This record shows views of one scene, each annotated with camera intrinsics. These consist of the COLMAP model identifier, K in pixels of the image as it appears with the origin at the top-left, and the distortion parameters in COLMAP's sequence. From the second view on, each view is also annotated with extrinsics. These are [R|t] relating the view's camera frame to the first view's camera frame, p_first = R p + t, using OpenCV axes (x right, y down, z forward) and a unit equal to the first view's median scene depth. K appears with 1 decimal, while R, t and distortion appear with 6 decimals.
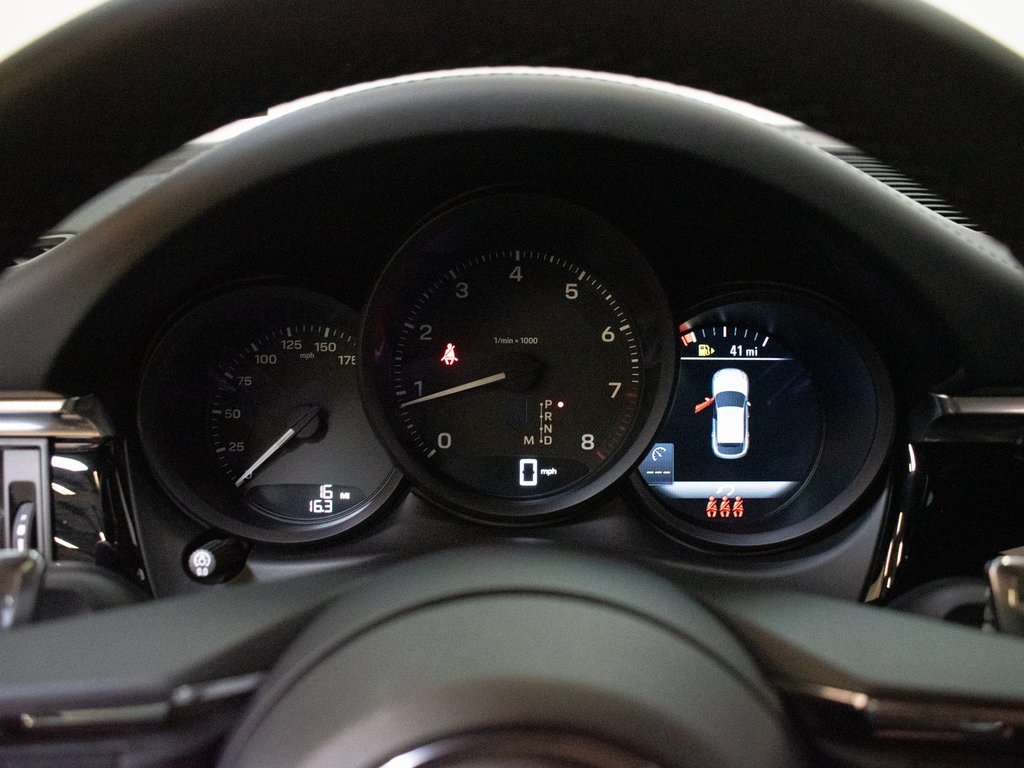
lens RADIAL K [[883.0, 0, 512.2], [0, 883.0, 374.8], [0, 0, 1]] dist [-0.101992, 0.011746]
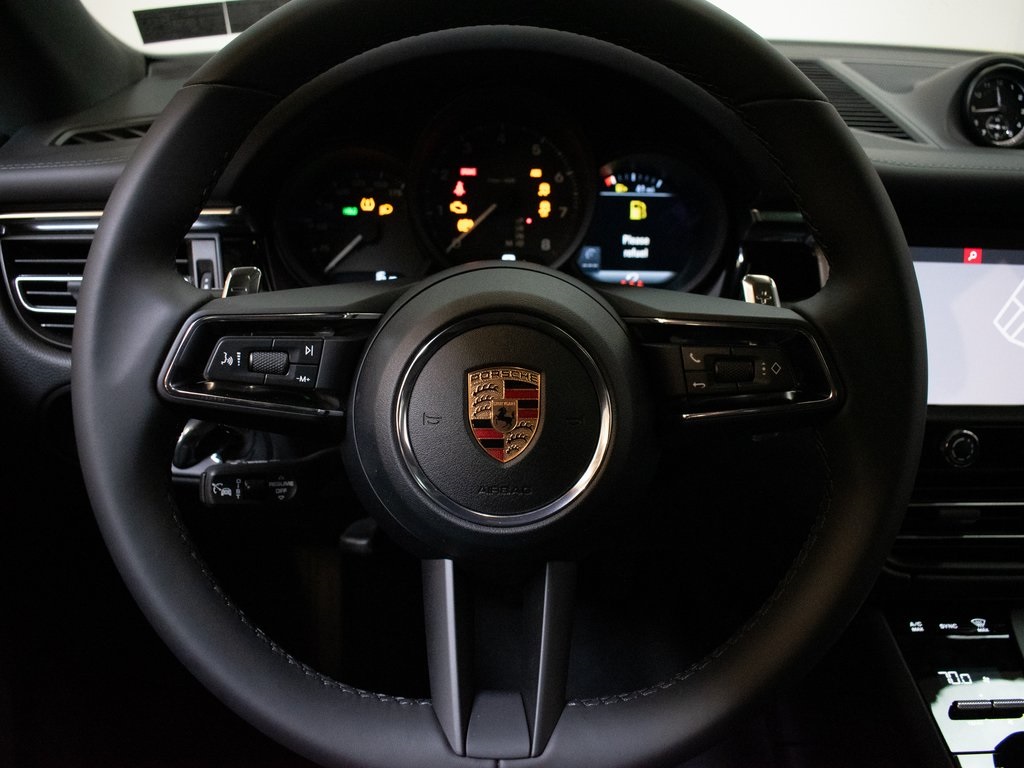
lens RADIAL K [[883.0, 0, 515.5], [0, 883.0, 377.2], [0, 0, 1]] dist [-0.101992, 0.011746]
pose [[0.999672, 0.001887, 0.025527, -0.009867], [-0.004762, 0.993578, 0.113046, 0.134331], [-0.025150, -0.113131, 0.993262, -0.613460]]
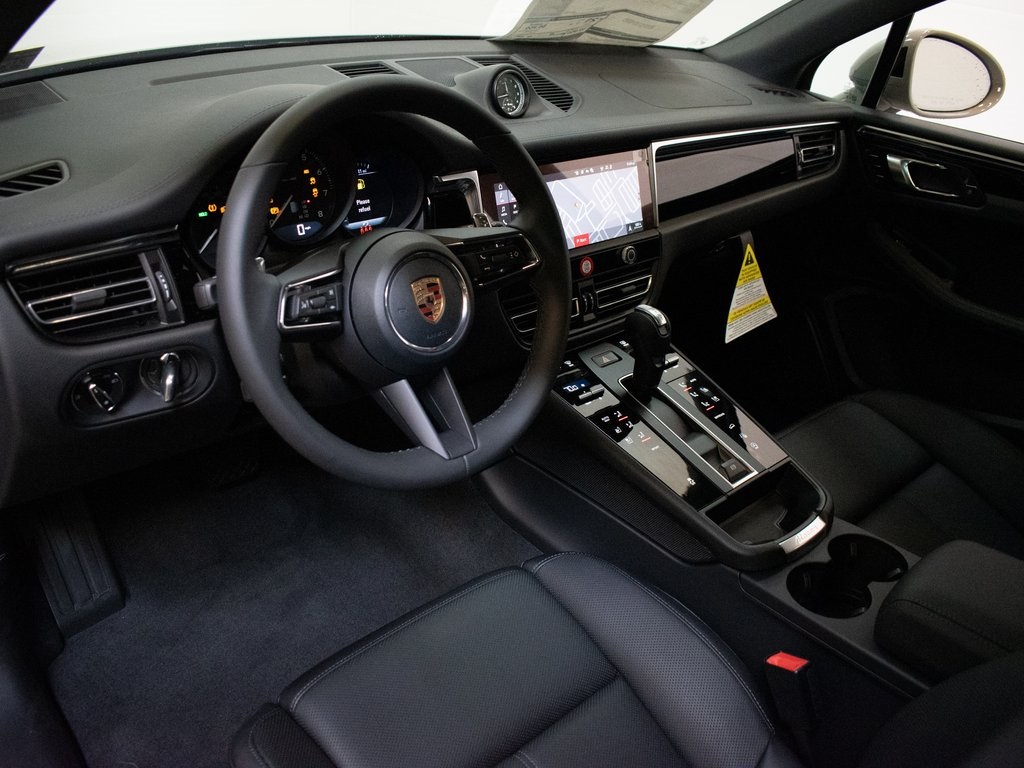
lens RADIAL K [[883.0, 0, 505.8], [0, 883.0, 374.5], [0, 0, 1]] dist [-0.101992, 0.011746]
pose [[0.741577, -0.274087, 0.612323, -1.239251], [0.136753, 0.955329, 0.262002, -0.075564], [-0.656781, -0.110558, 0.745932, -1.376271]]
